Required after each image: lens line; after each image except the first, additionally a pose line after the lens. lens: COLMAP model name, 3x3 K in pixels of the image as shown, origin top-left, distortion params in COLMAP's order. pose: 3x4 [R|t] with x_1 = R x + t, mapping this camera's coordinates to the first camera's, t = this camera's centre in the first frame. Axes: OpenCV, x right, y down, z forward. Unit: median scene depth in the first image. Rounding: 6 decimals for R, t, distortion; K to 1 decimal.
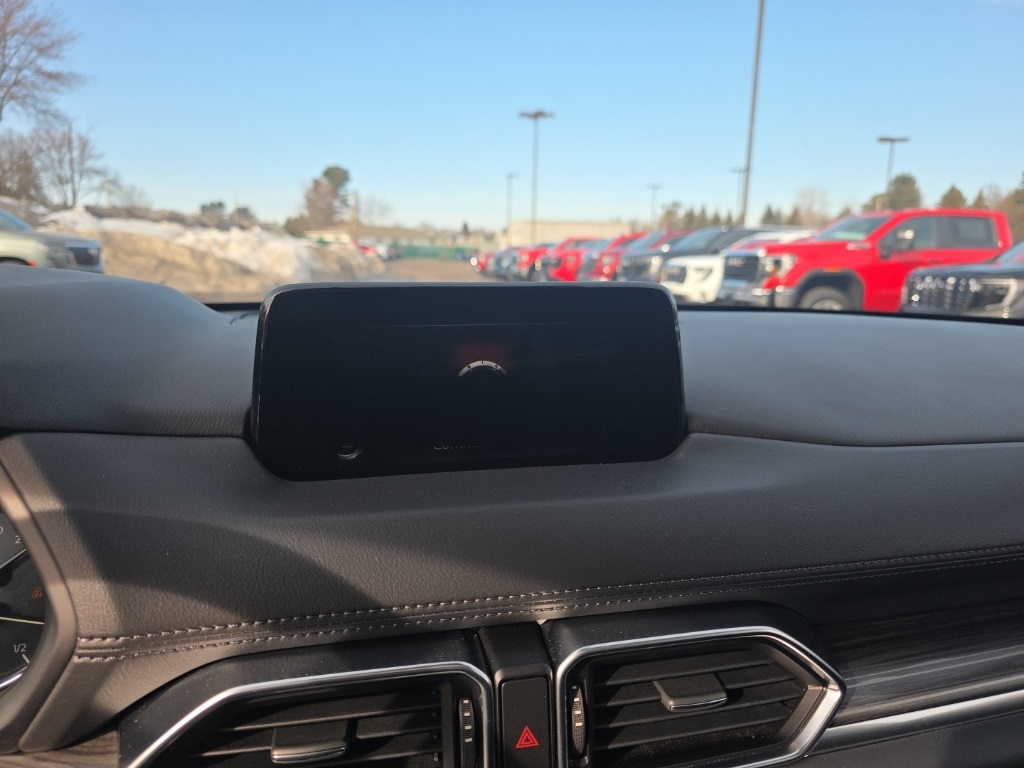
lens RADIAL K [[693.4, 0, 520.8], [0, 693.4, 389.1], [0, 0, 1]] dist [0.048097, -0.041230]
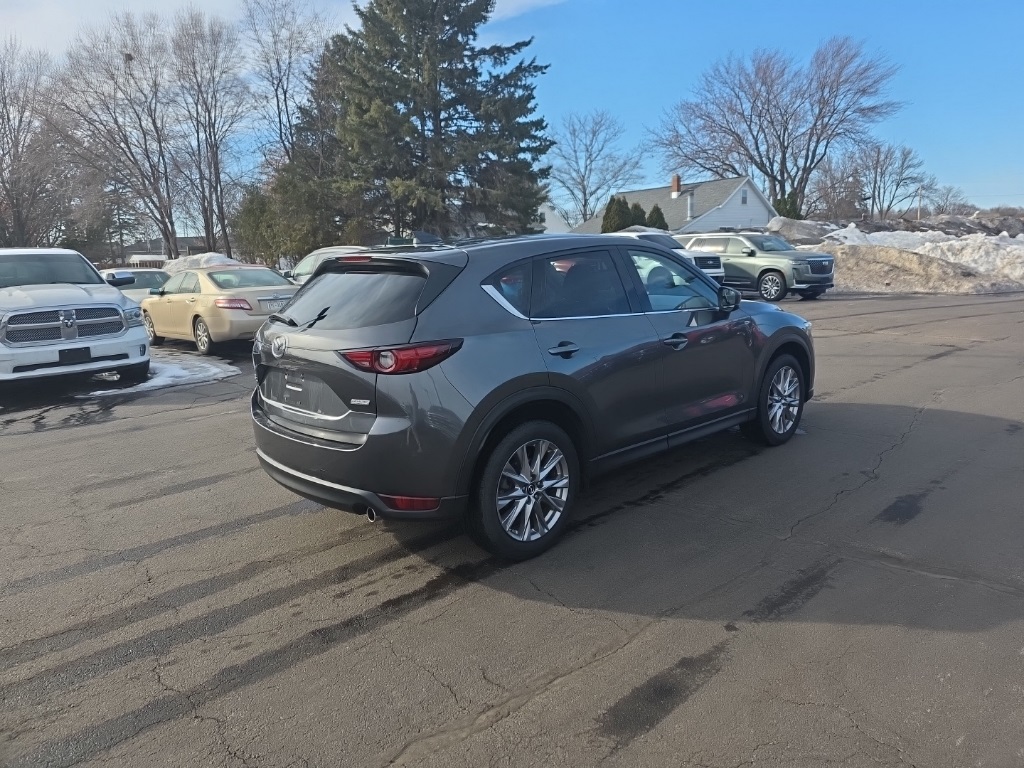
lens RADIAL K [[693.4, 0, 515.1], [0, 693.4, 376.5], [0, 0, 1]] dist [0.048097, -0.041230]
pose [[0.495000, 0.111447, -0.861716, 0.237102], [-0.126052, 0.990459, 0.055689, 0.022636], [0.859701, 0.081055, 0.504325, -0.173106]]
